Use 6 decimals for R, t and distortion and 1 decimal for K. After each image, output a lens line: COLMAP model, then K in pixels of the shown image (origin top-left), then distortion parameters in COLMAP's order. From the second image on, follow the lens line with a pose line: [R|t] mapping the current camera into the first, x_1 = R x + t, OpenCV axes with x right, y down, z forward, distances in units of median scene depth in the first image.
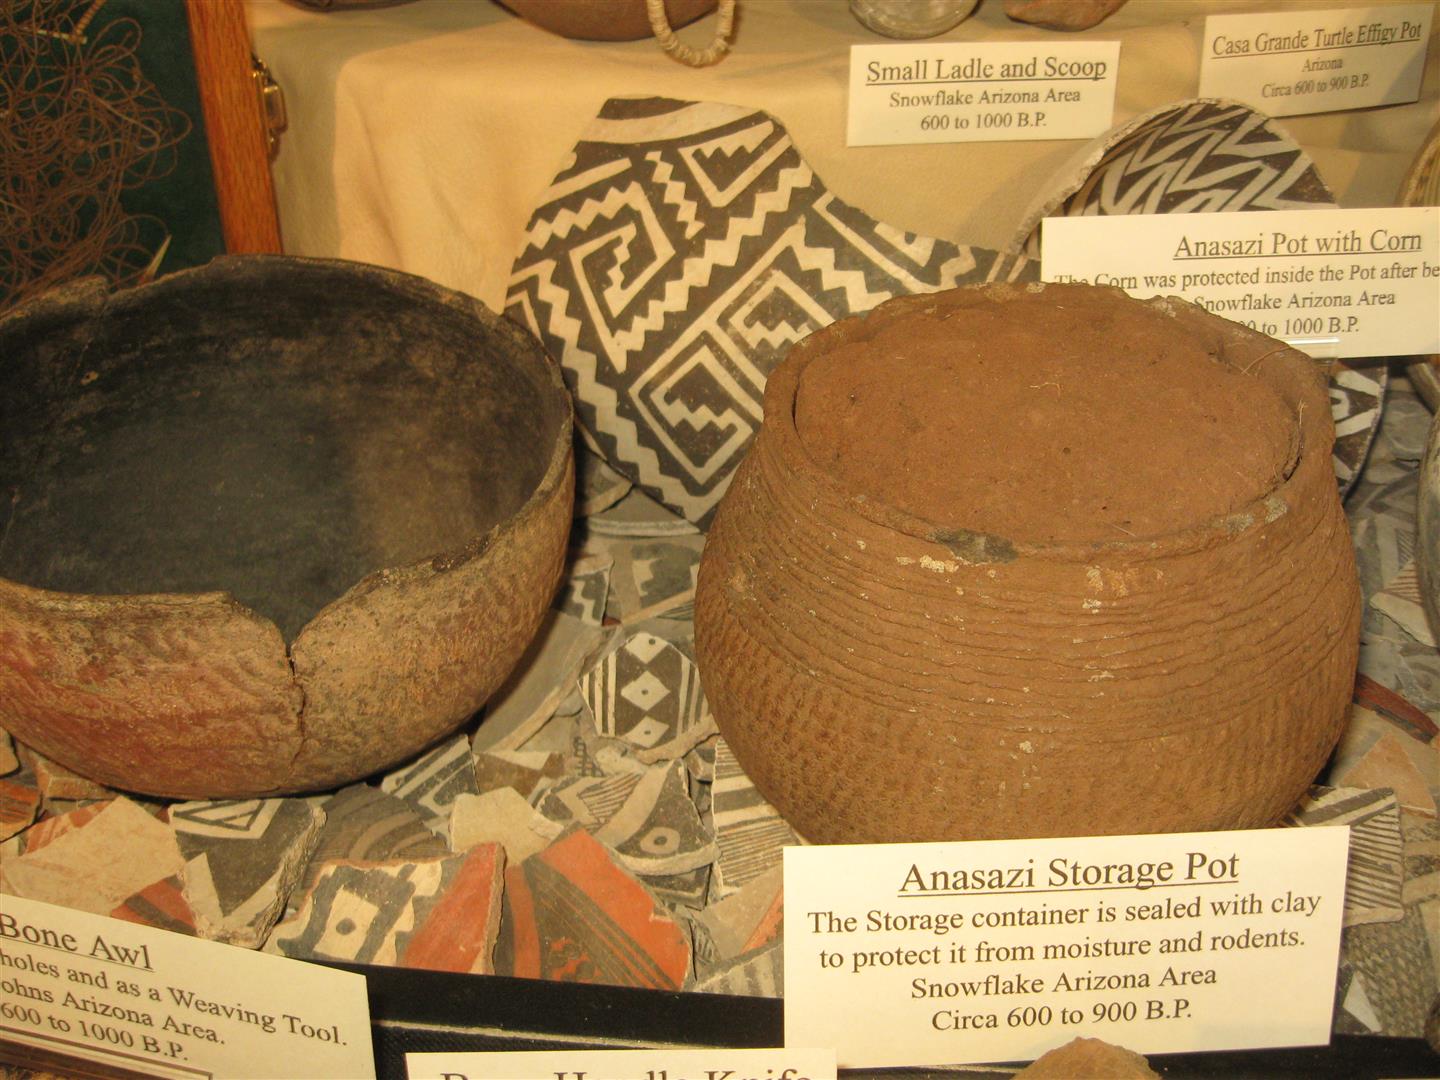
lens RADIAL K [[1481.4, 0, 720.0], [0, 1481.4, 540.0], [0, 0, 1]] dist [-0.147979, 0.072936]
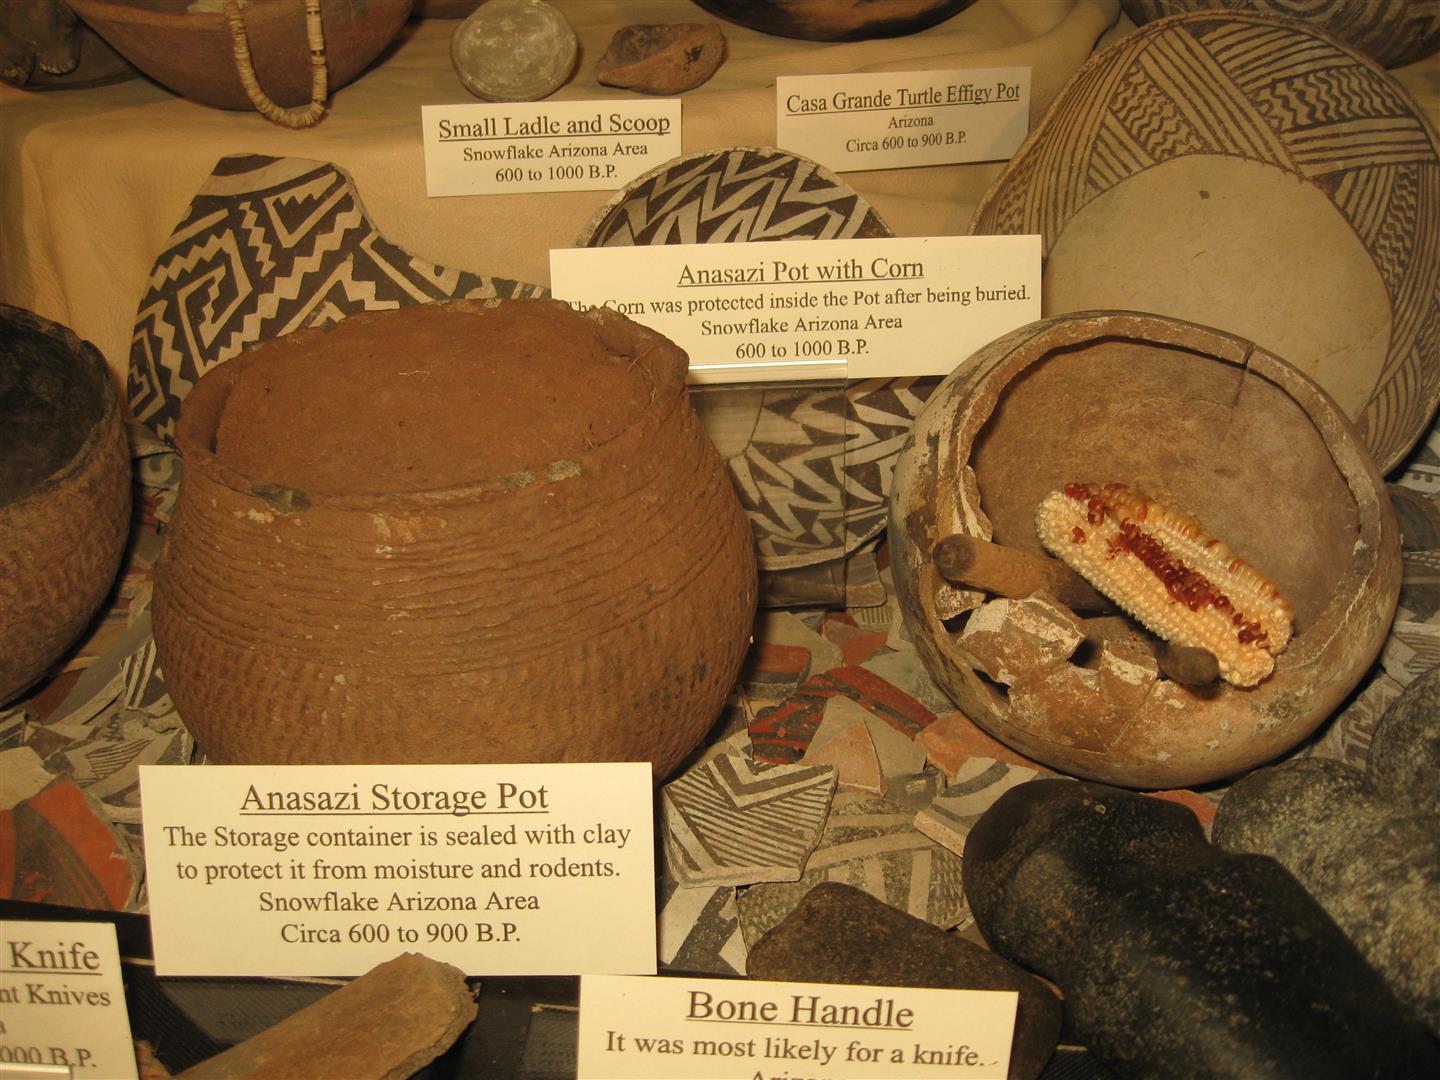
lens RADIAL K [[1481.4, 0, 720.0], [0, 1481.4, 540.0], [0, 0, 1]] dist [-0.147979, 0.072936]
pose [[0.999965, 0.006368, -0.005486, 0.349841], [-0.006778, 0.996909, -0.078266, 0.083169], [0.004971, 0.078300, 0.996917, -0.090081]]
